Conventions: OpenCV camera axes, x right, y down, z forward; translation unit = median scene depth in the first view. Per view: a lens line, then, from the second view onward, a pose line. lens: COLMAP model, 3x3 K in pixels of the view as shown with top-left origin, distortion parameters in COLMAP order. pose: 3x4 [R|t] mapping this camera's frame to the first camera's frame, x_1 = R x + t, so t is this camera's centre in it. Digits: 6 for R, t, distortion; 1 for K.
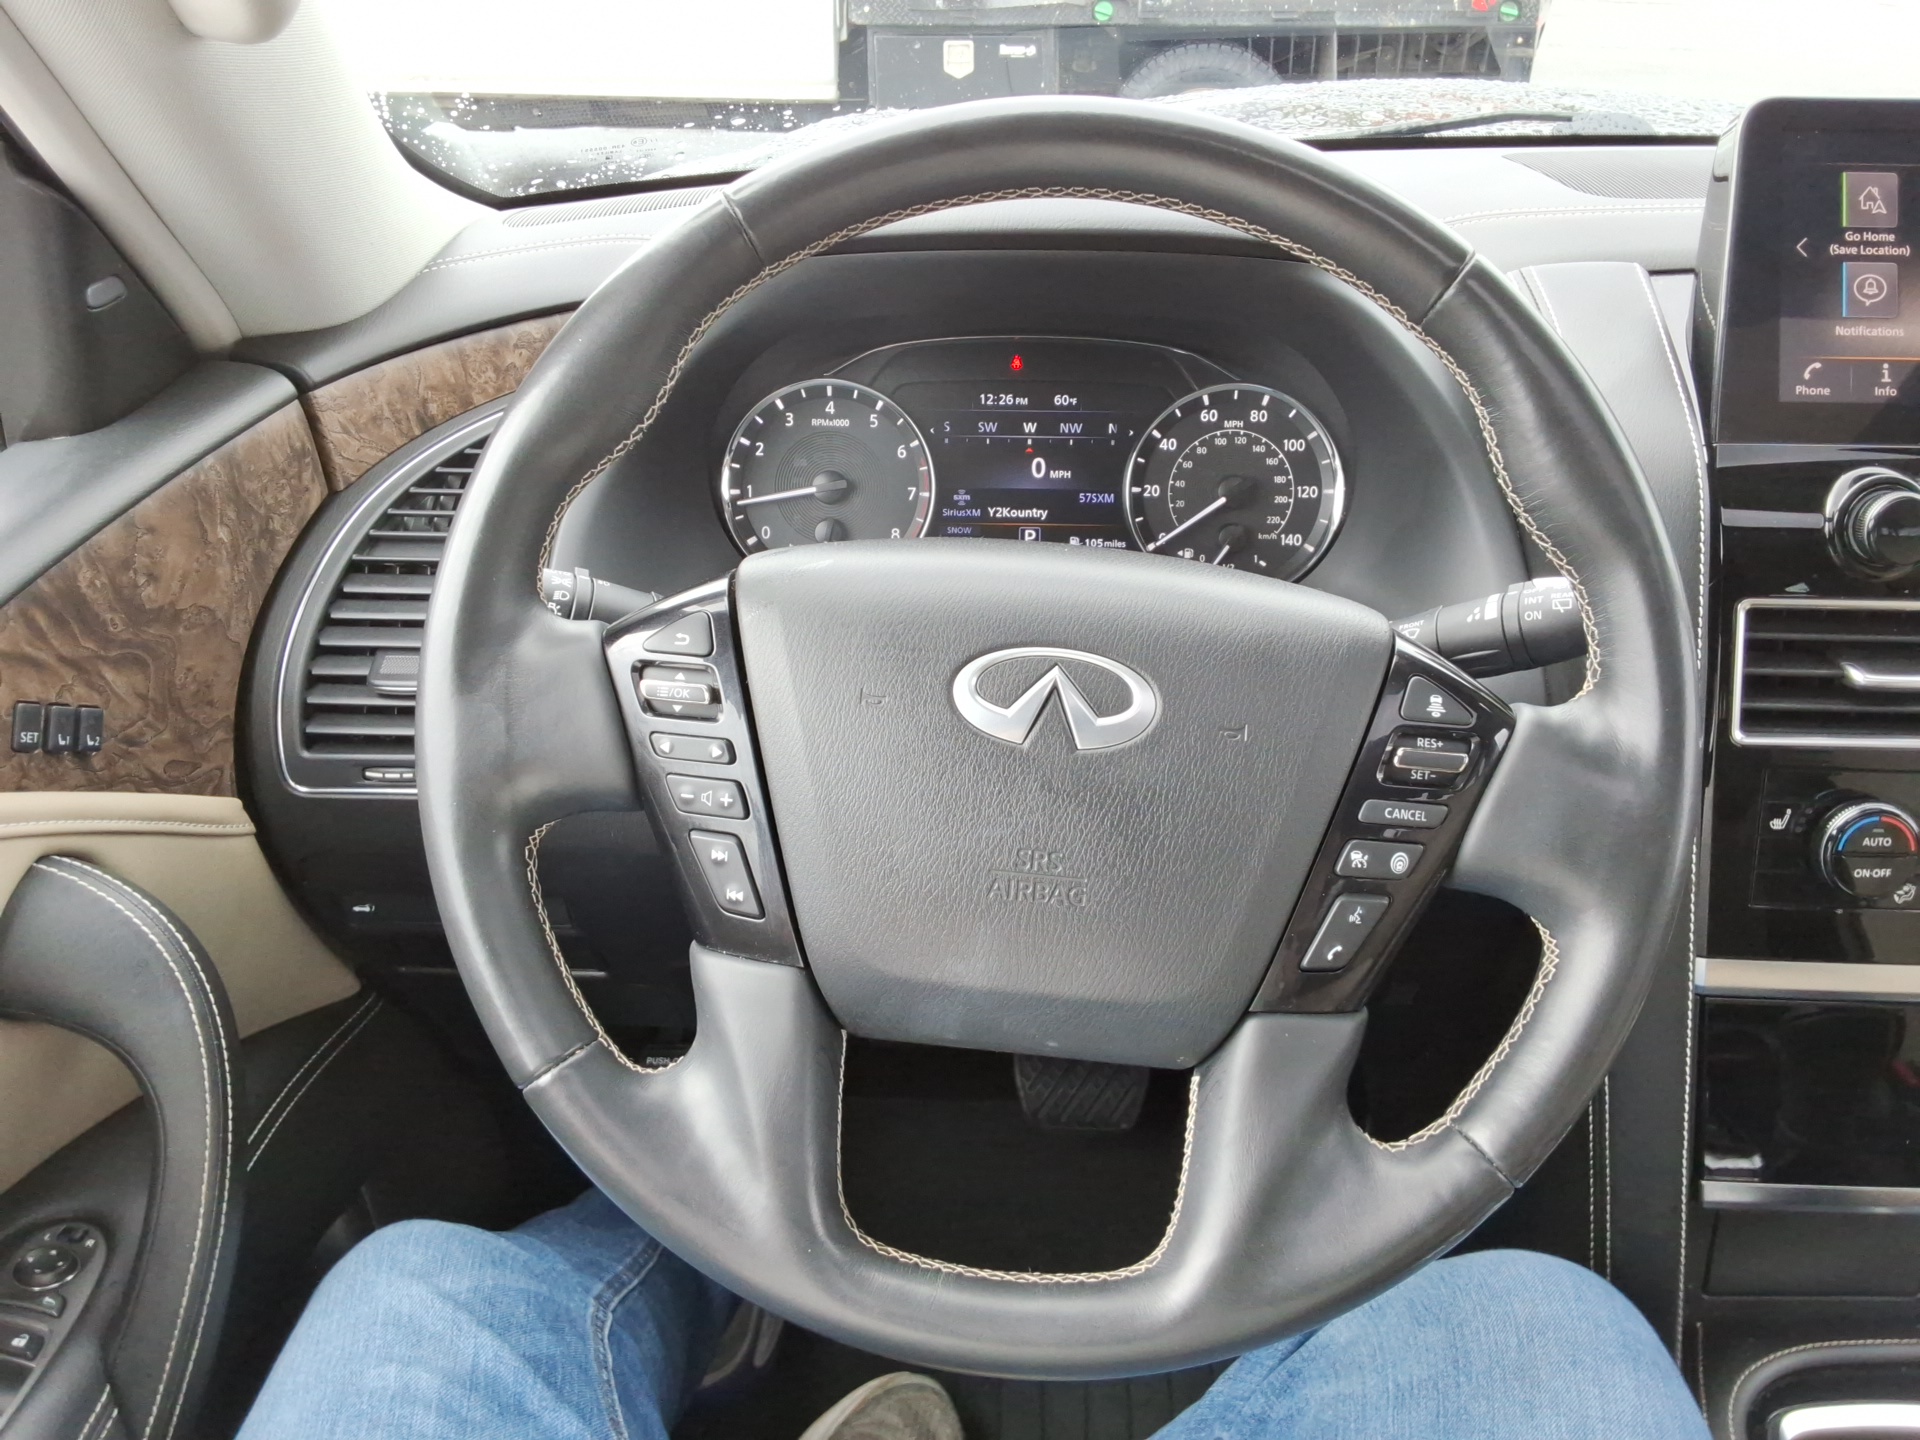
lens RADIAL K [[1543.2, 0, 978.6], [0, 1543.2, 694.9], [0, 0, 1]] dist [0.134286, -0.214324]
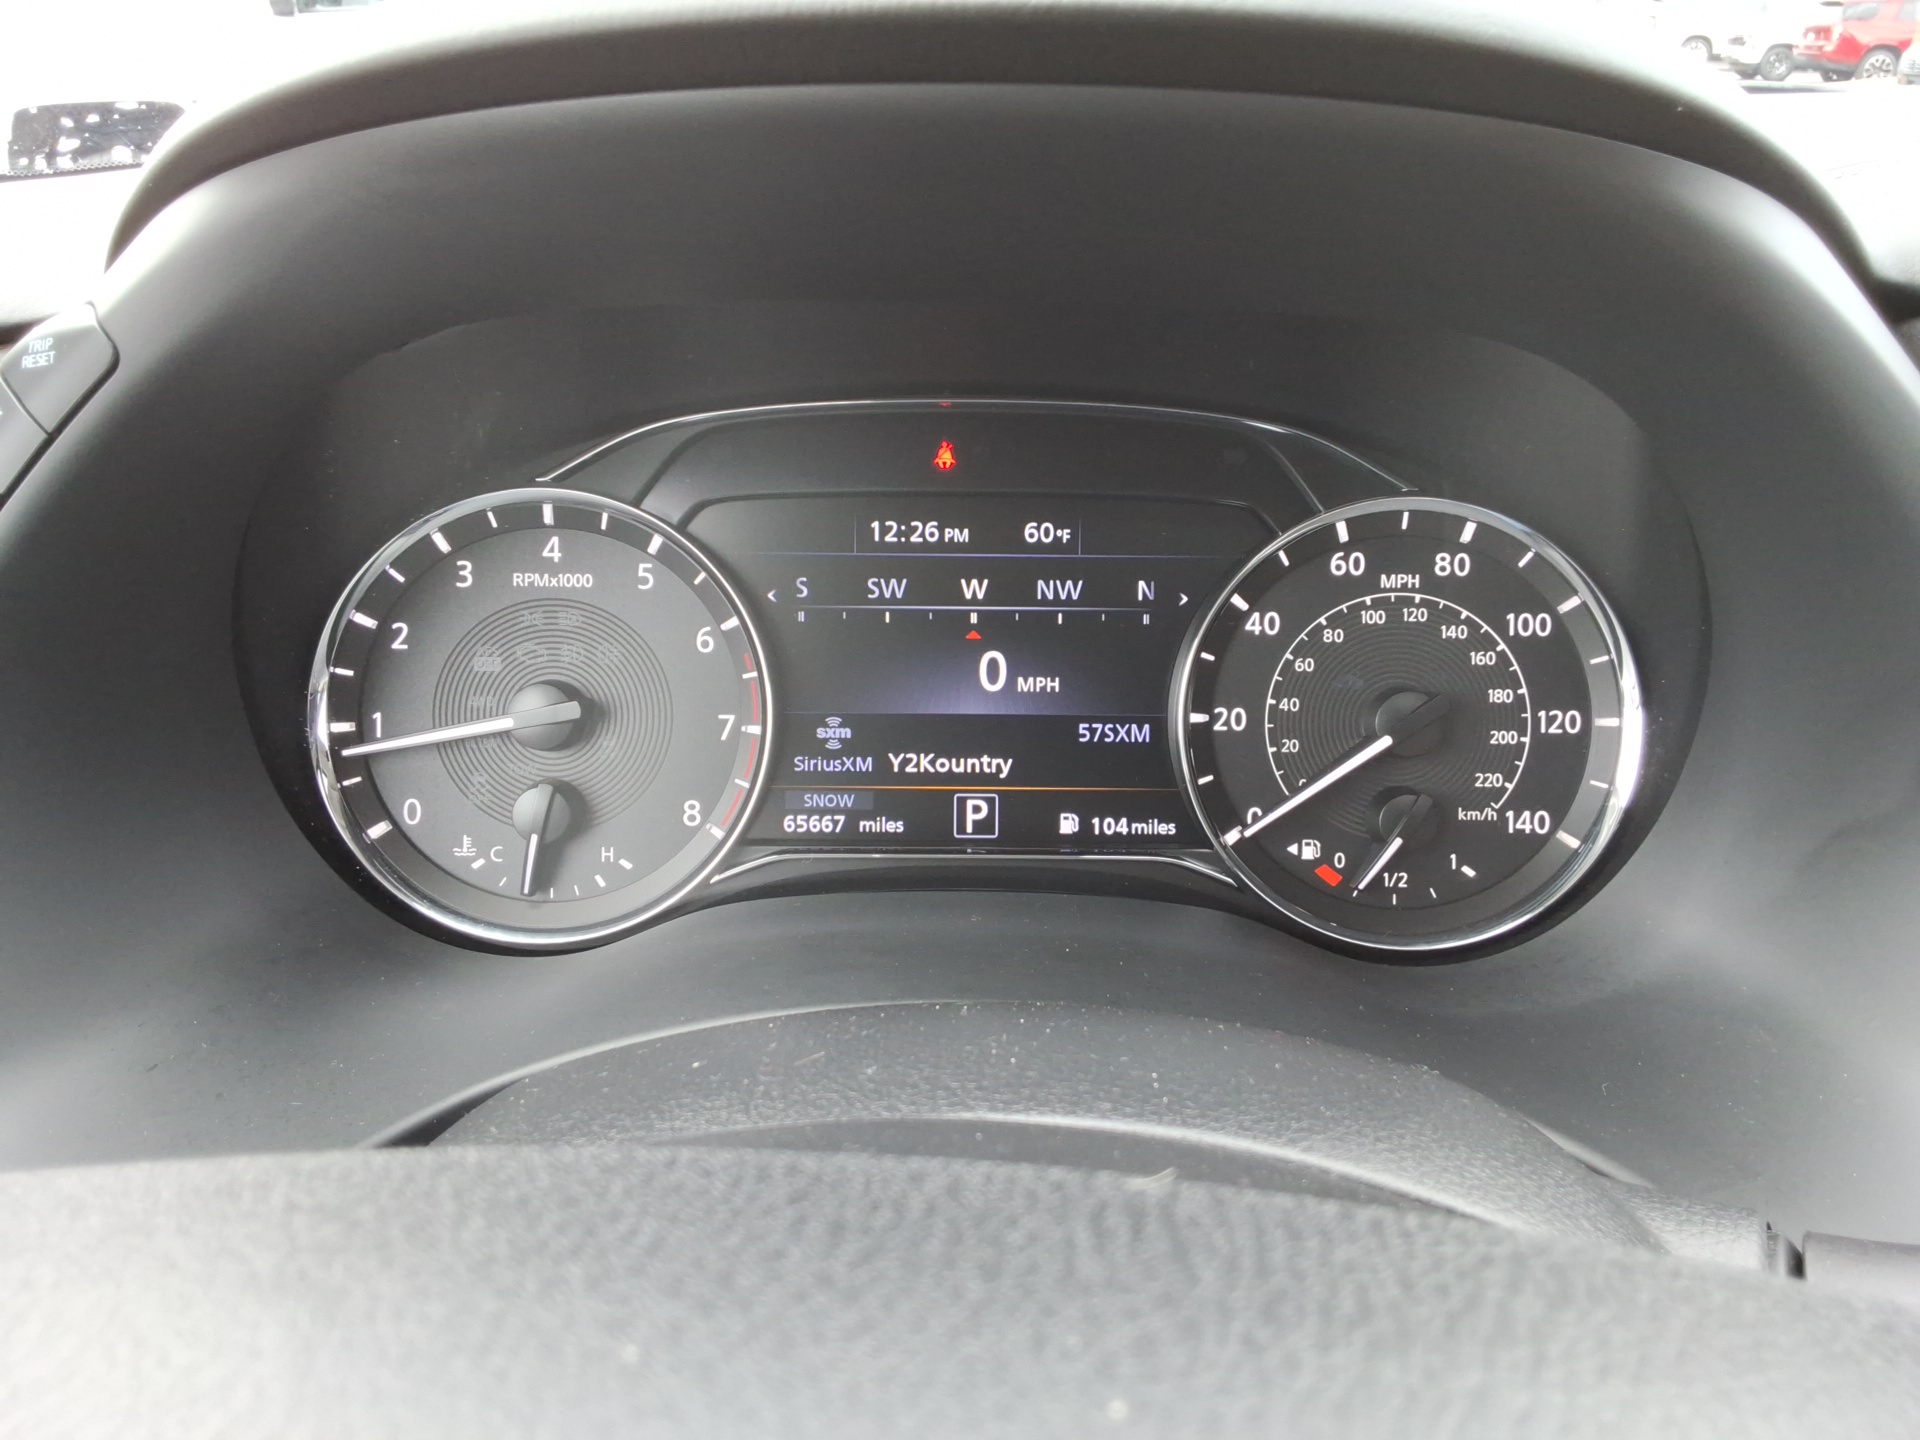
lens RADIAL K [[1539.5, 0, 975.6], [0, 1539.5, 700.8], [0, 0, 1]] dist [0.131926, -0.206678]
pose [[0.999831, -0.004941, 0.017728, 0.025077], [0.006452, 0.996258, -0.086189, -0.097245], [-0.017235, 0.086289, 0.996121, 0.529237]]
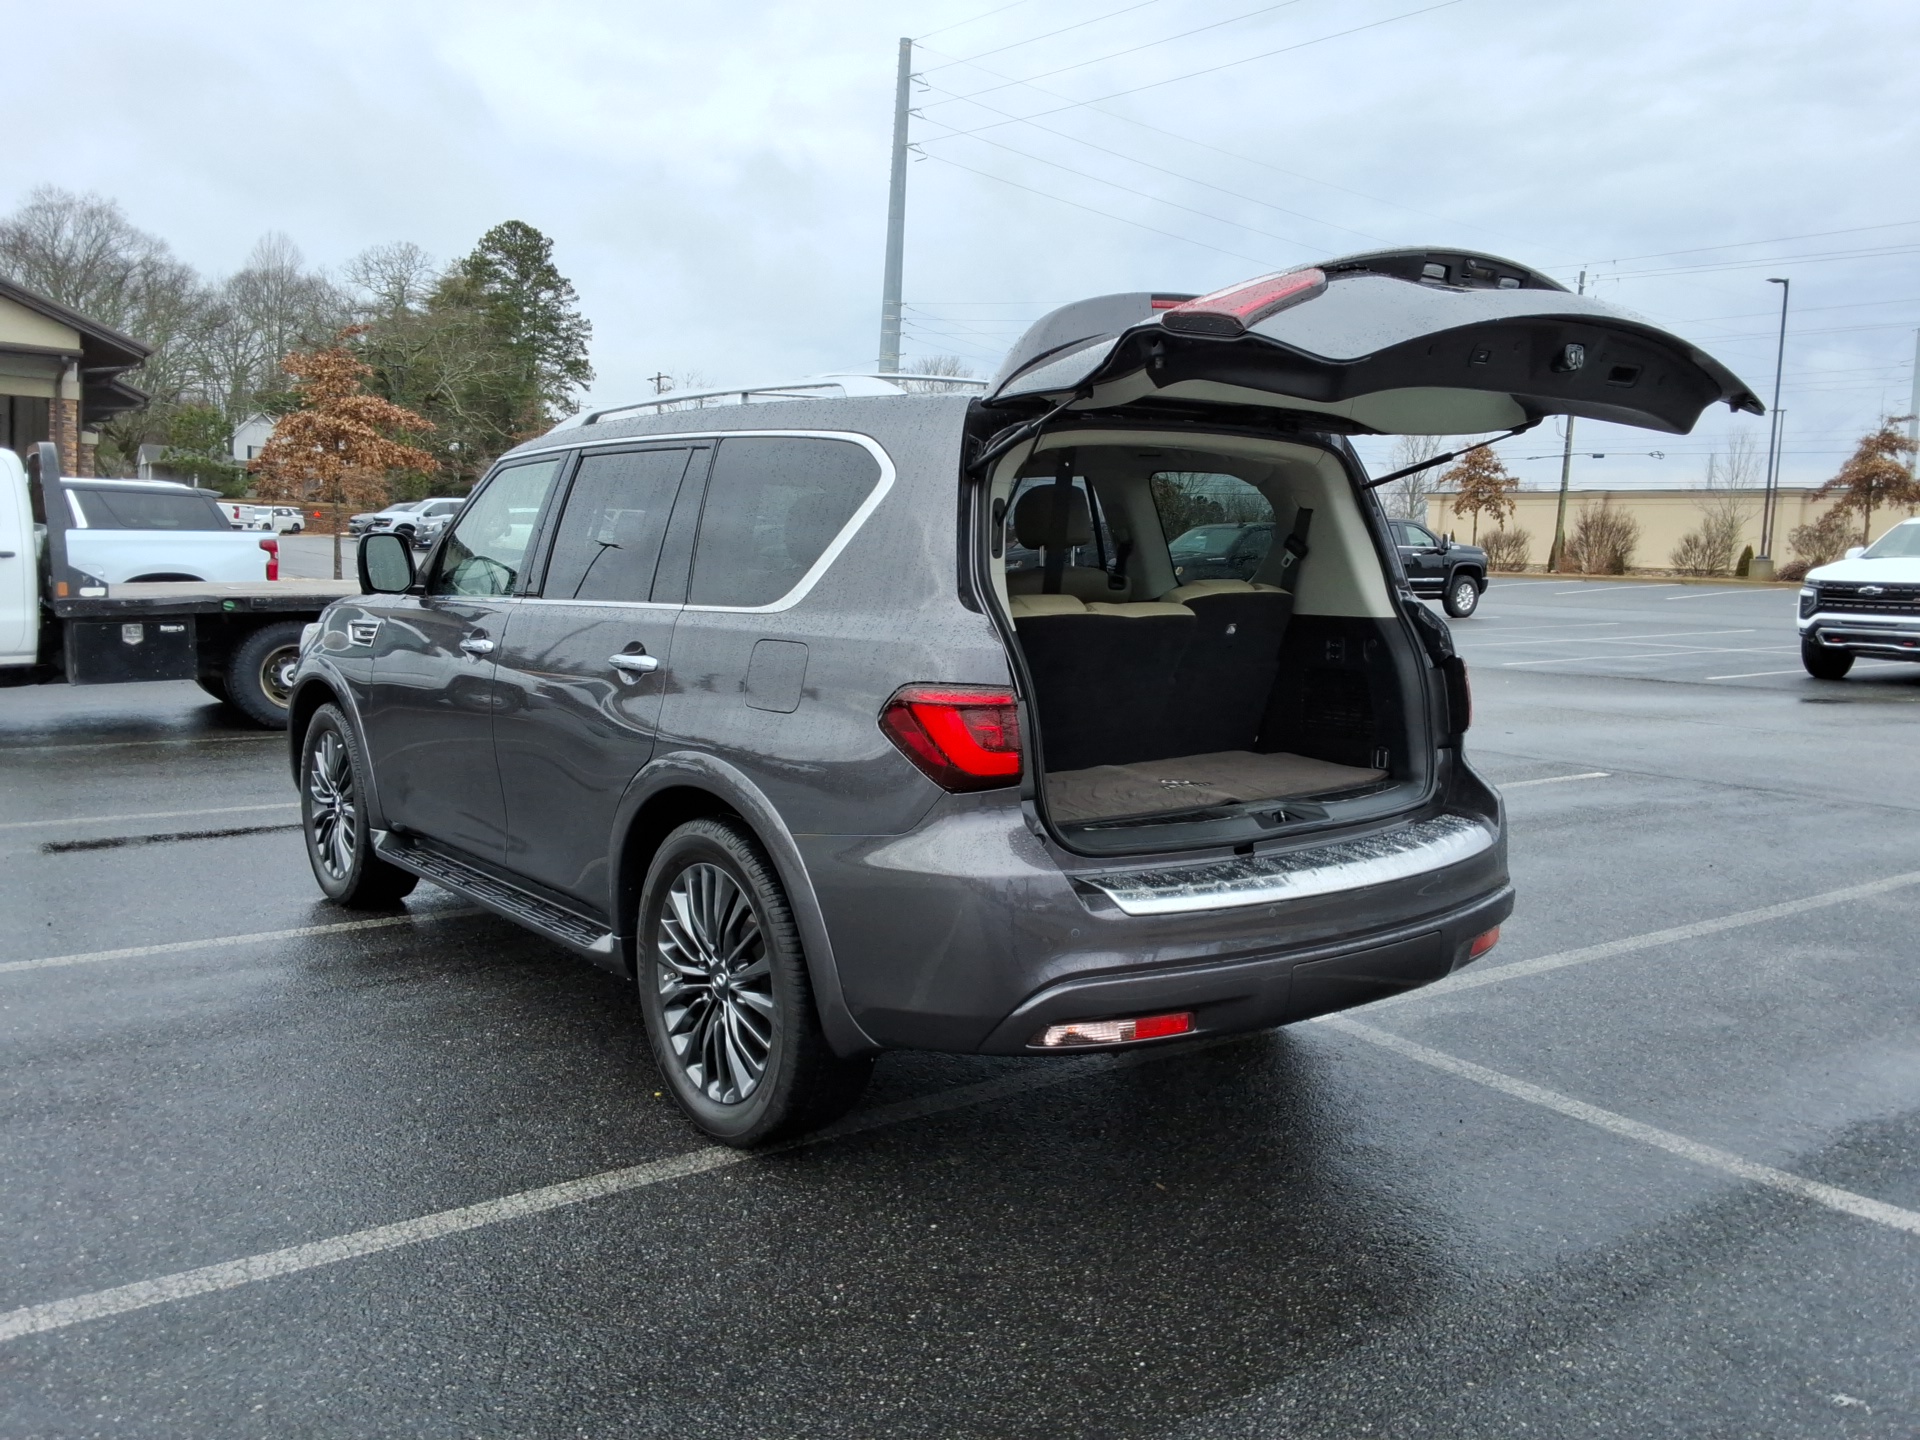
lens RADIAL K [[1543.2, 0, 978.6], [0, 1543.2, 694.9], [0, 0, 1]] dist [0.134286, -0.214324]
pose [[0.768107, -0.063120, 0.637203, -3.138667], [0.298342, 0.915793, -0.268915, 2.961661], [-0.566573, 0.396659, 0.722258, -5.515943]]
